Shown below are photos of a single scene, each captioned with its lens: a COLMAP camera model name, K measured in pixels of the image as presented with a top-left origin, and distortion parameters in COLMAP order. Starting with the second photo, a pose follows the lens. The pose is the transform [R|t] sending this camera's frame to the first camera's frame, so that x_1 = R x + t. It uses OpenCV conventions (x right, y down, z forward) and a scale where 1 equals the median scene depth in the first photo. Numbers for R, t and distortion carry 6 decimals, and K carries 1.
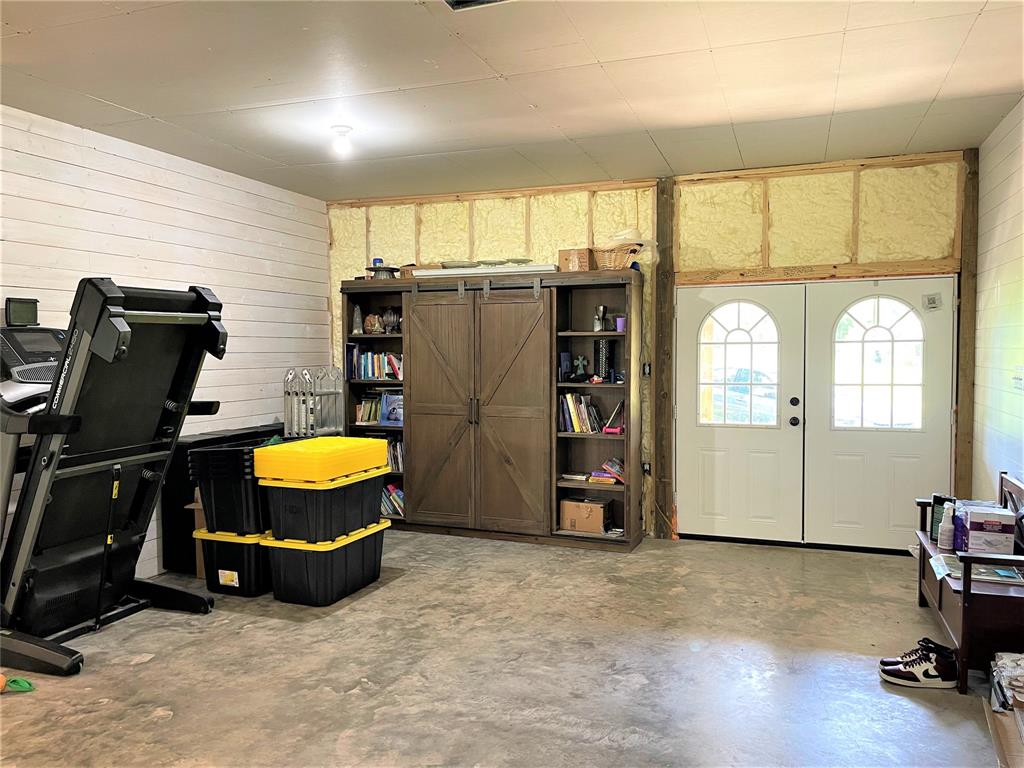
lens RADIAL K [[782.5, 0, 511.6], [0, 782.5, 385.2], [0, 0, 1]] dist [0.010423, -0.037386]
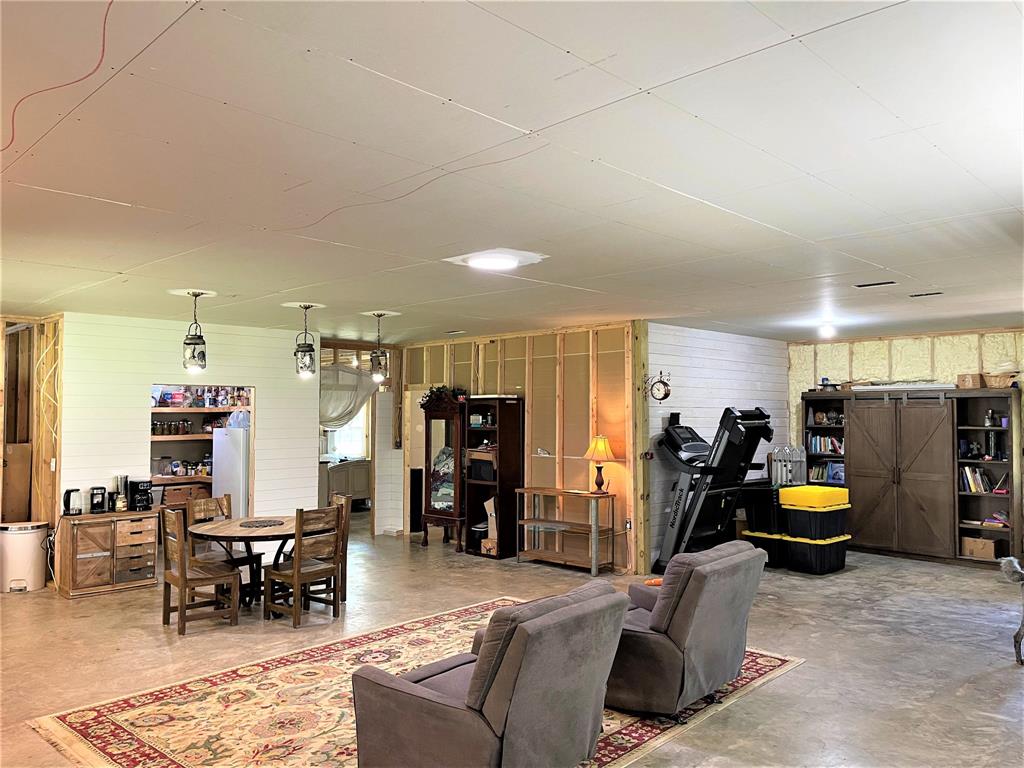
lens RADIAL K [[782.5, 0, 472.2], [0, 782.5, 379.5], [0, 0, 1]] dist [0.010423, -0.037386]
pose [[0.891137, -0.012500, -0.453562, -0.094561], [-0.029686, 0.995872, -0.085772, 0.000875], [0.452762, 0.089899, 0.887088, -0.814598]]
